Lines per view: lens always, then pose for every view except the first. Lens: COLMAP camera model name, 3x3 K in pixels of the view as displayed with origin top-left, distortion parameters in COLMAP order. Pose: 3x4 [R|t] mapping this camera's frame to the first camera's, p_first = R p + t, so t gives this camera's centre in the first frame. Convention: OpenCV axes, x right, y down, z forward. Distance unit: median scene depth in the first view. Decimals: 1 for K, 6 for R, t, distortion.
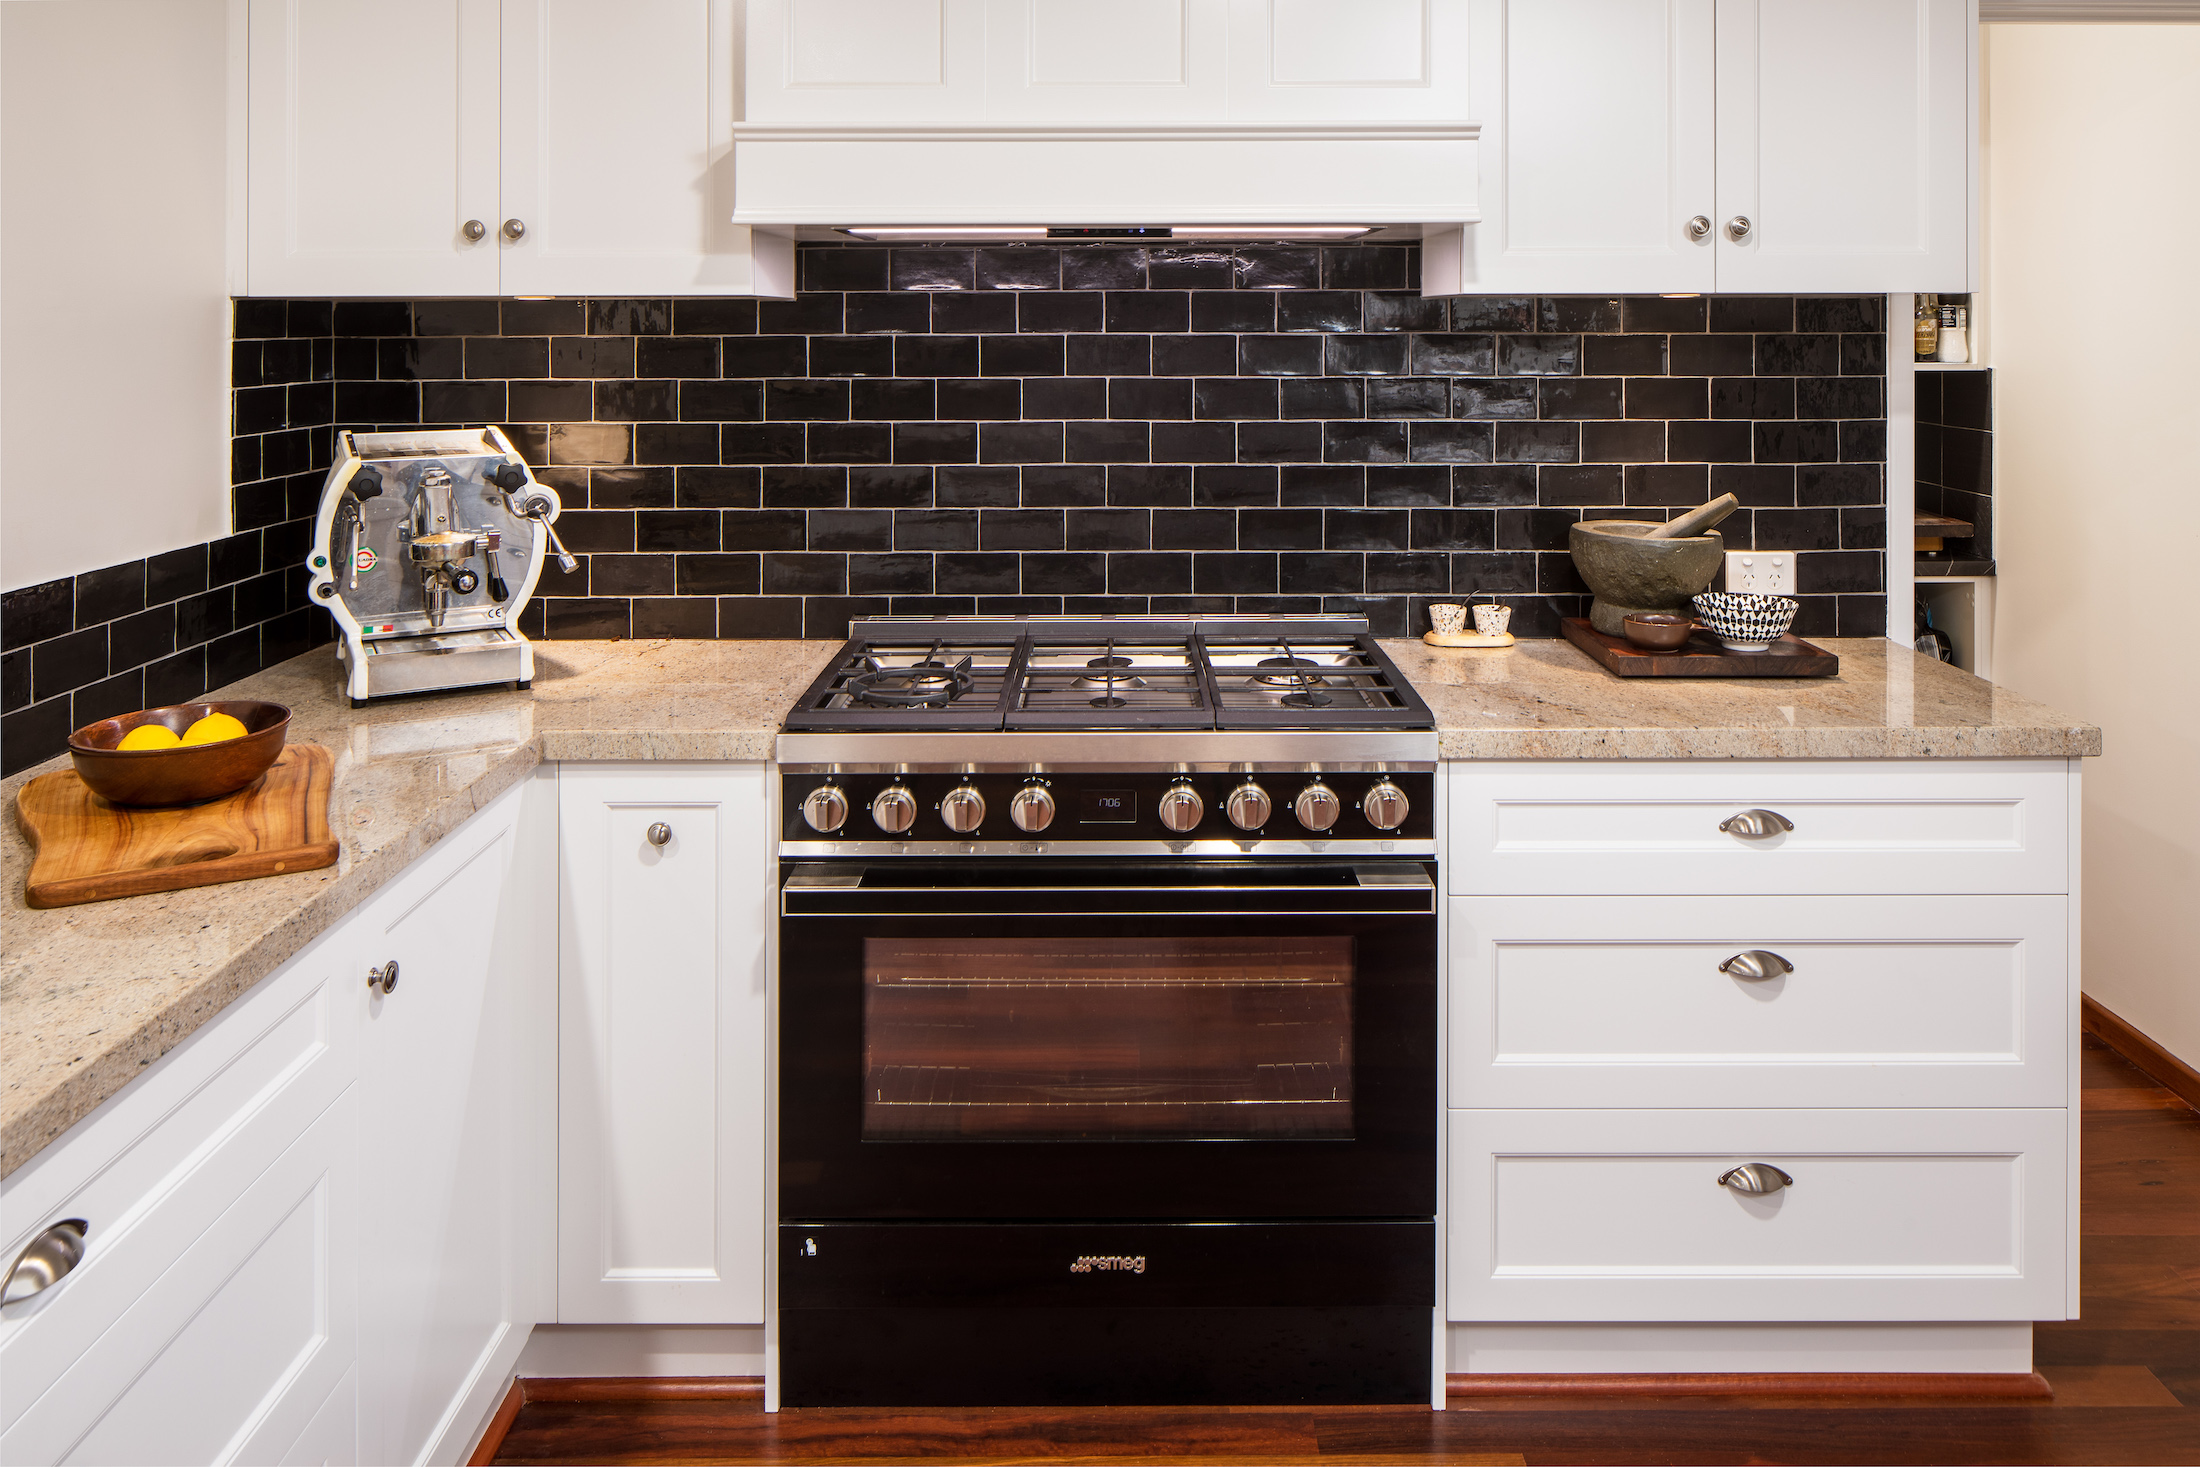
lens RADIAL K [[1988.4, 0, 1099.9], [0, 1988.4, 680.6], [0, 0, 1]] dist [-0.010625, 0.010036]
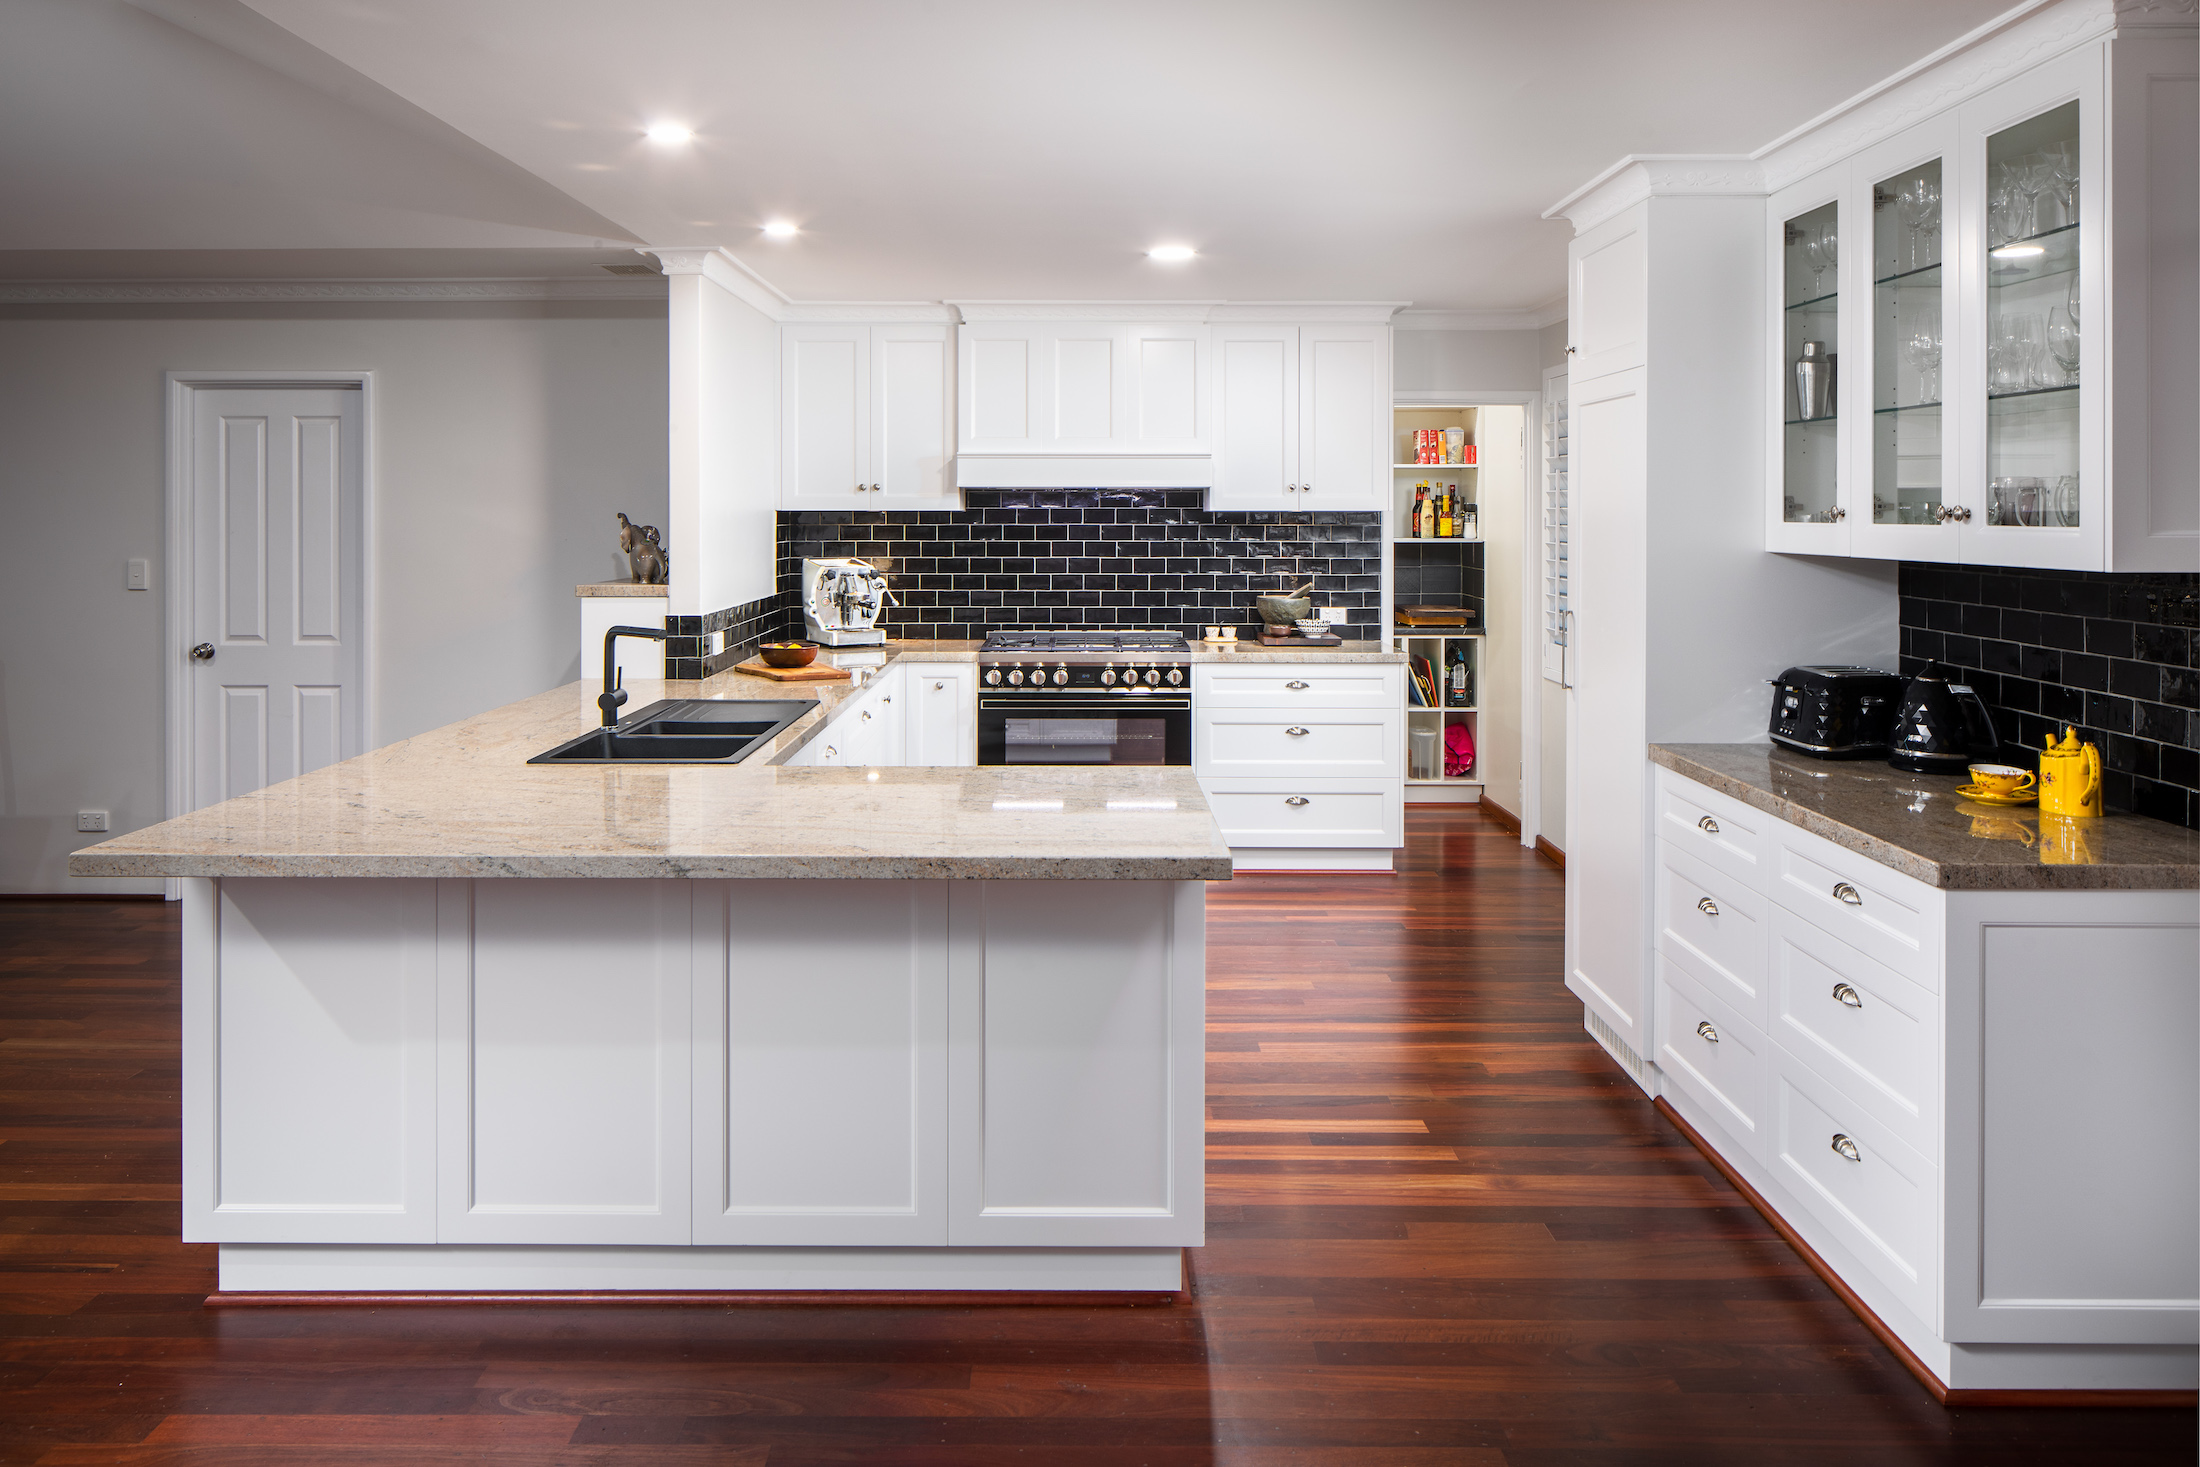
lens RADIAL K [[1477.5, 0, 1100.0], [0, 1477.5, 733.5], [0, 0, 1]] dist [0.003765, 0.000804]
pose [[0.999813, 0.000604, 0.019350, -0.012684], [0.000014, 0.999490, -0.031923, 0.167895], [-0.019359, 0.031917, 0.999303, -0.965442]]
